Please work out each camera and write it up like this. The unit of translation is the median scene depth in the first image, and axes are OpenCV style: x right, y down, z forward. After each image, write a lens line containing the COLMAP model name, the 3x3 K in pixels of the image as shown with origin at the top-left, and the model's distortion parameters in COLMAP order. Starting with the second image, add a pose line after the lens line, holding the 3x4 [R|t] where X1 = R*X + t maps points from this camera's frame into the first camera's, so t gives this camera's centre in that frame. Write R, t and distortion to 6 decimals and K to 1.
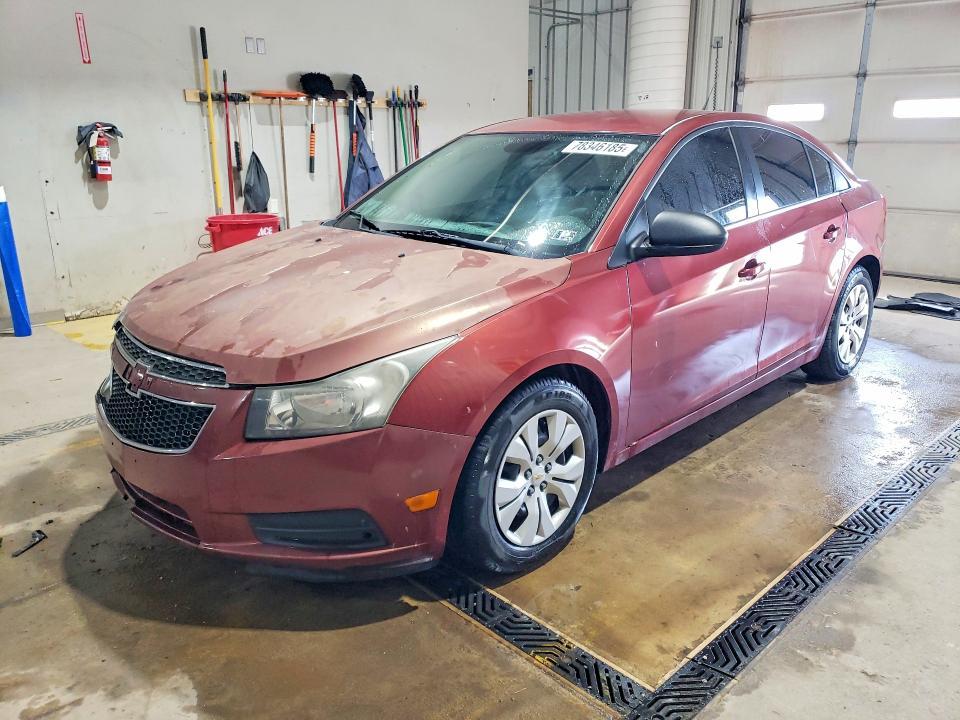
lens RADIAL K [[732.8, 0, 480.0], [0, 732.8, 360.0], [0, 0, 1]] dist [0.001443, -0.001173]
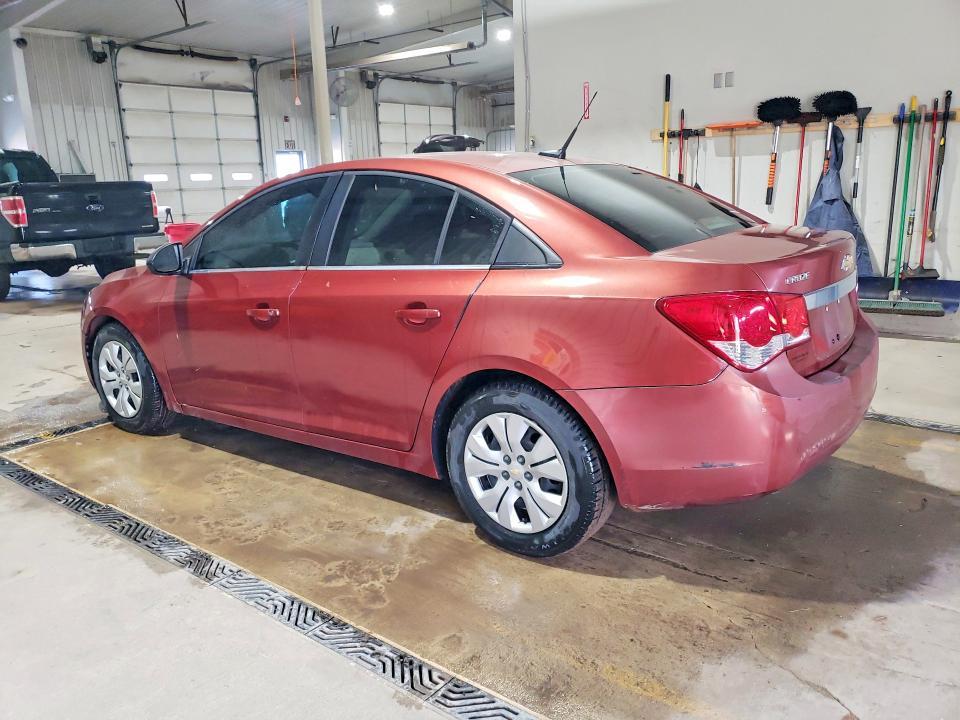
lens RADIAL K [[757.6, 0, 480.0], [0, 757.6, 360.0], [0, 0, 1]] dist [0.008098, 0.003309]
pose [[0.149671, 0.233103, -0.960865, 0.722801], [-0.253781, 0.948312, 0.190527, -0.168241], [0.955612, 0.215333, 0.201092, 0.529556]]
